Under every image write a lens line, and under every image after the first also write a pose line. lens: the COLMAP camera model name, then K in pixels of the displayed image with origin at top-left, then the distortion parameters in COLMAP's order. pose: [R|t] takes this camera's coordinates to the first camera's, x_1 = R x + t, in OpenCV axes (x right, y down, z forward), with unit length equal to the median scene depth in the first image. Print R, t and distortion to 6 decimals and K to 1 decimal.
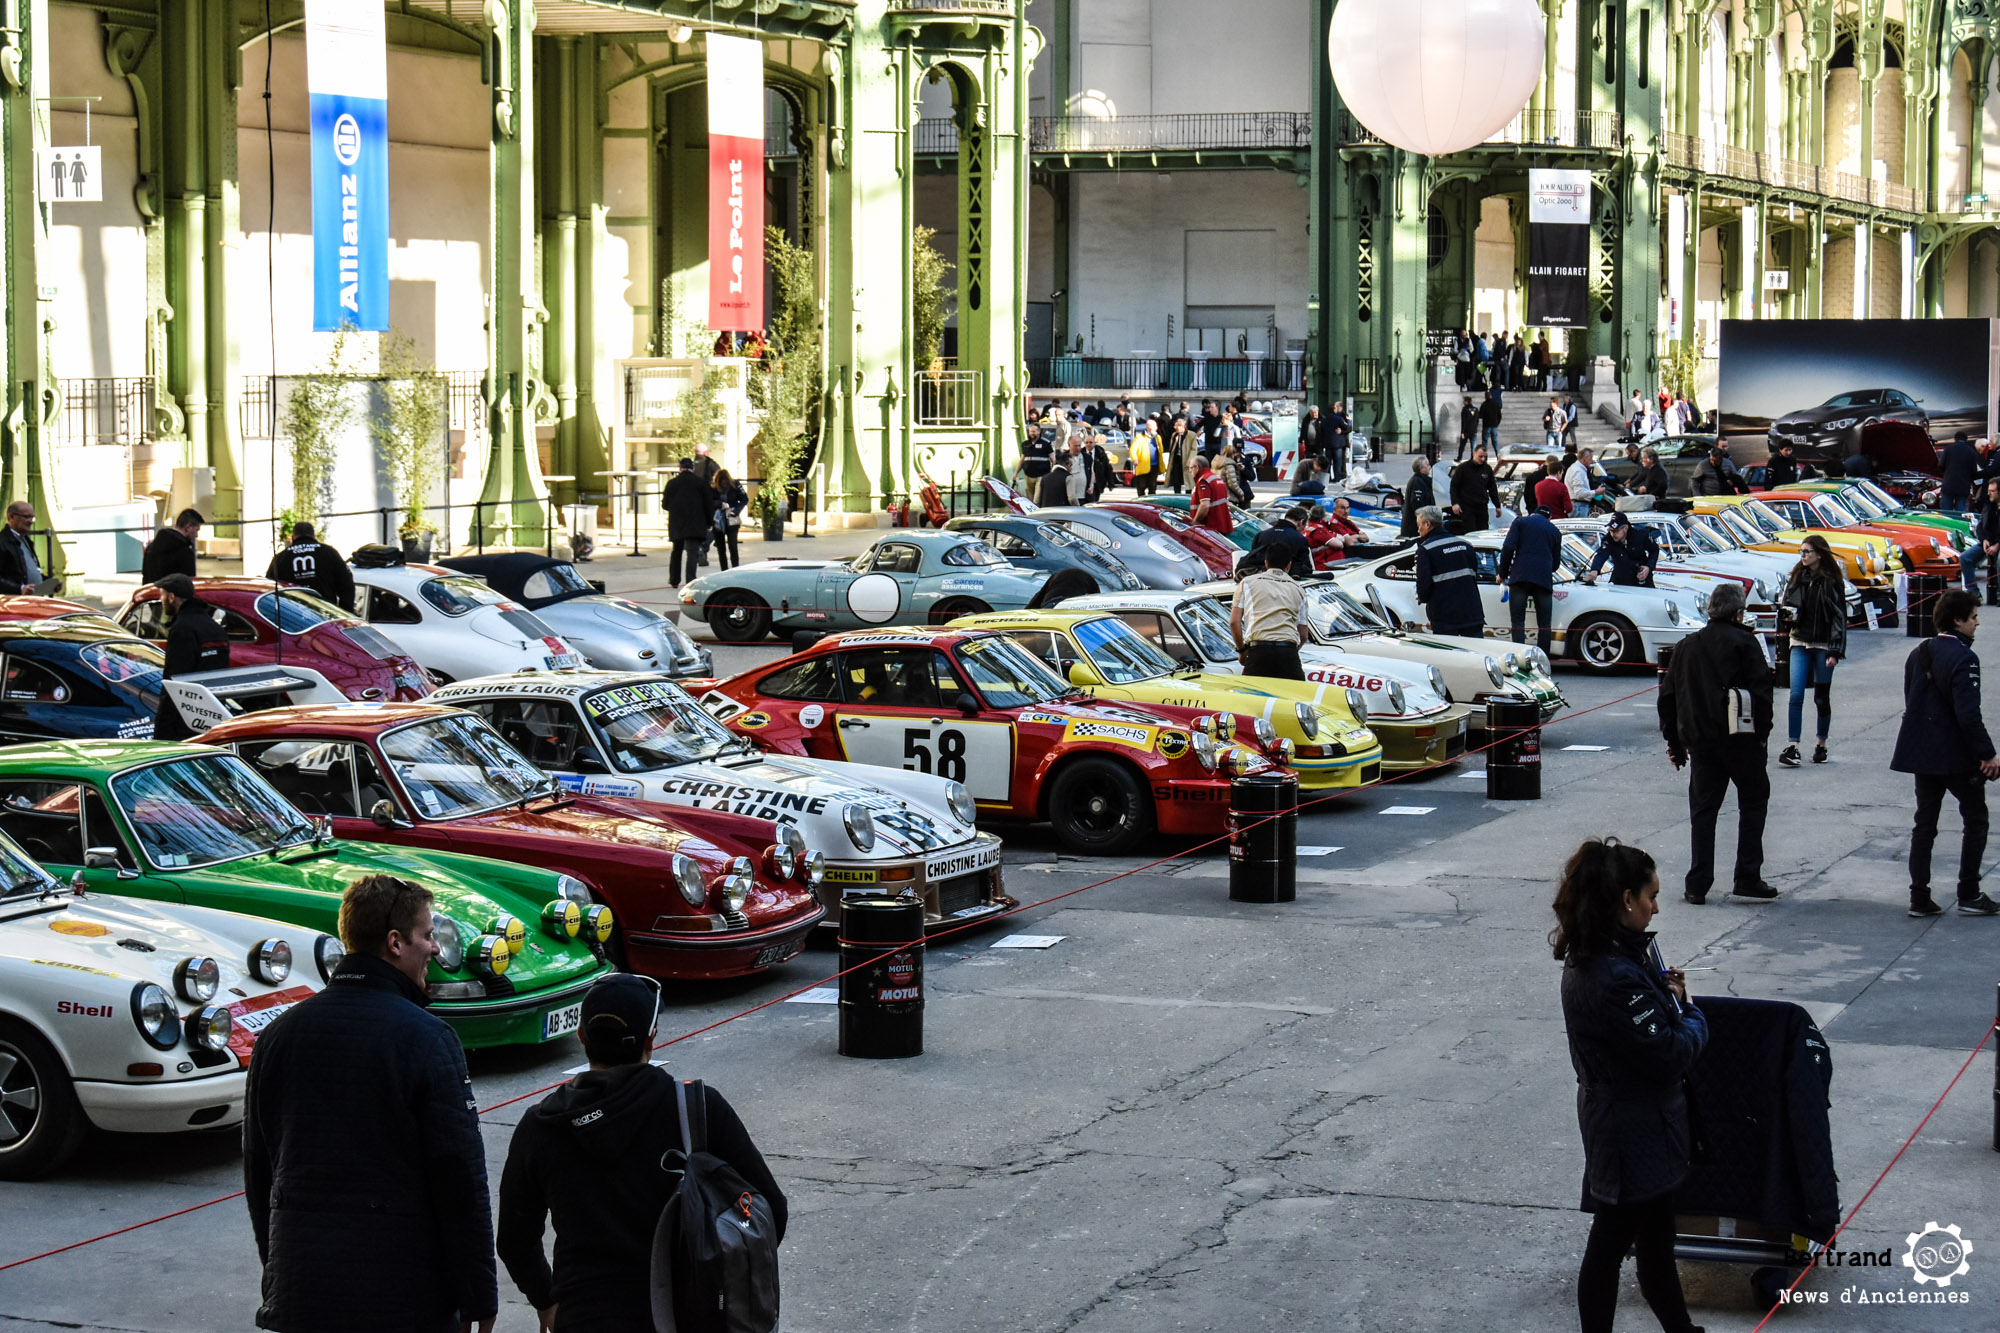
lens RADIAL K [[4489.4, 0, 998.4], [0, 4489.4, 758.1], [0, 0, 1]] dist [-0.001415, 0.506357]
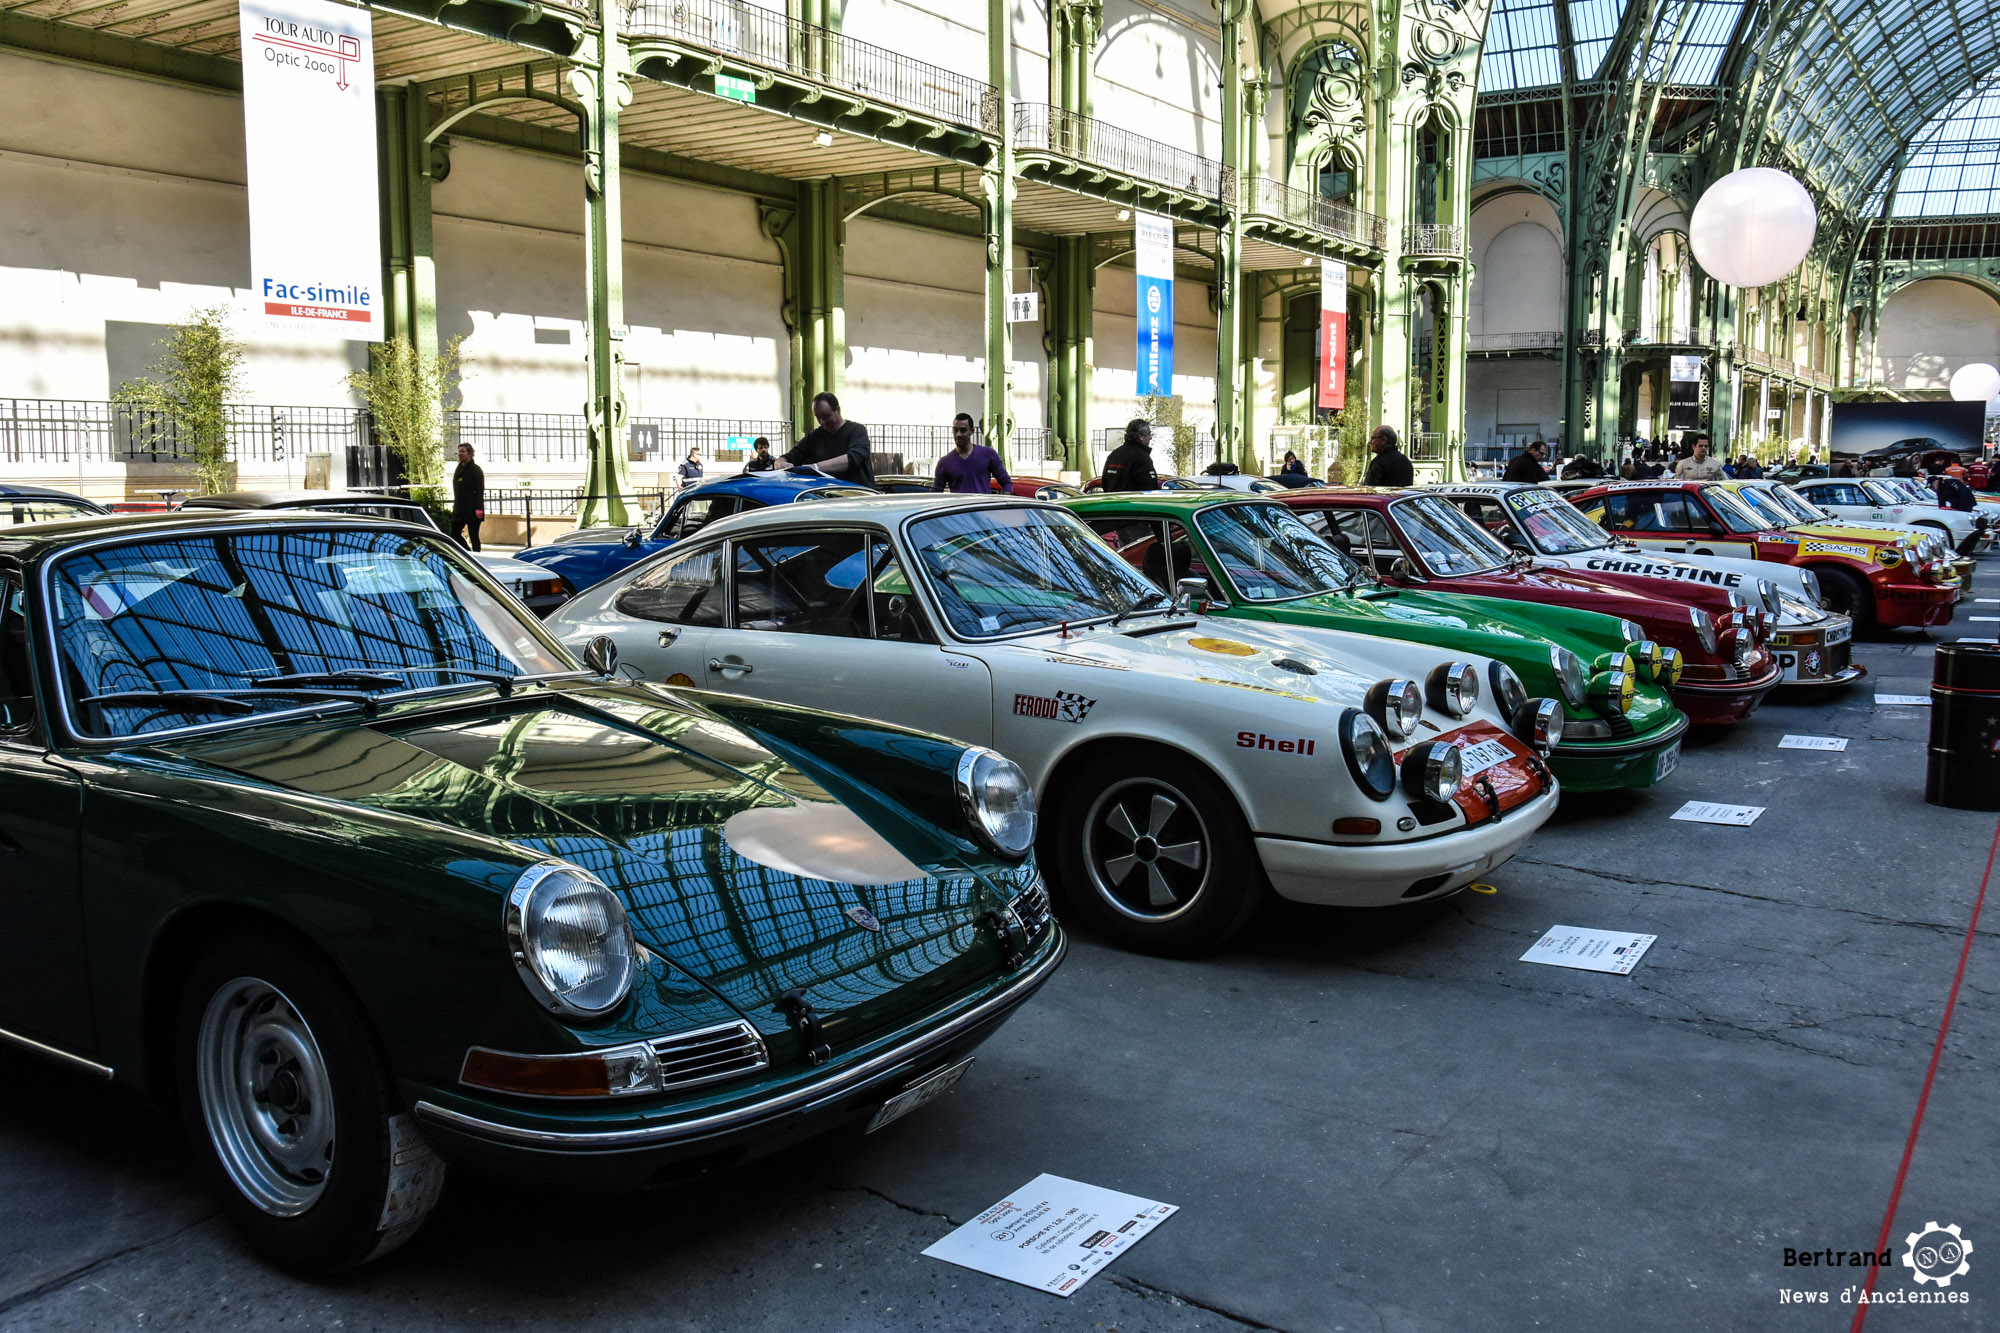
lens RADIAL K [[1685.7, 0, 997.3], [0, 1685.7, 694.9], [0, 0, 1]] dist [0.061116, -0.006450]
pose [[0.981701, 0.020021, -0.189372, -0.063466], [-0.014150, 0.999378, 0.032303, 0.012770], [0.189901, -0.029032, 0.981374, 0.231581]]
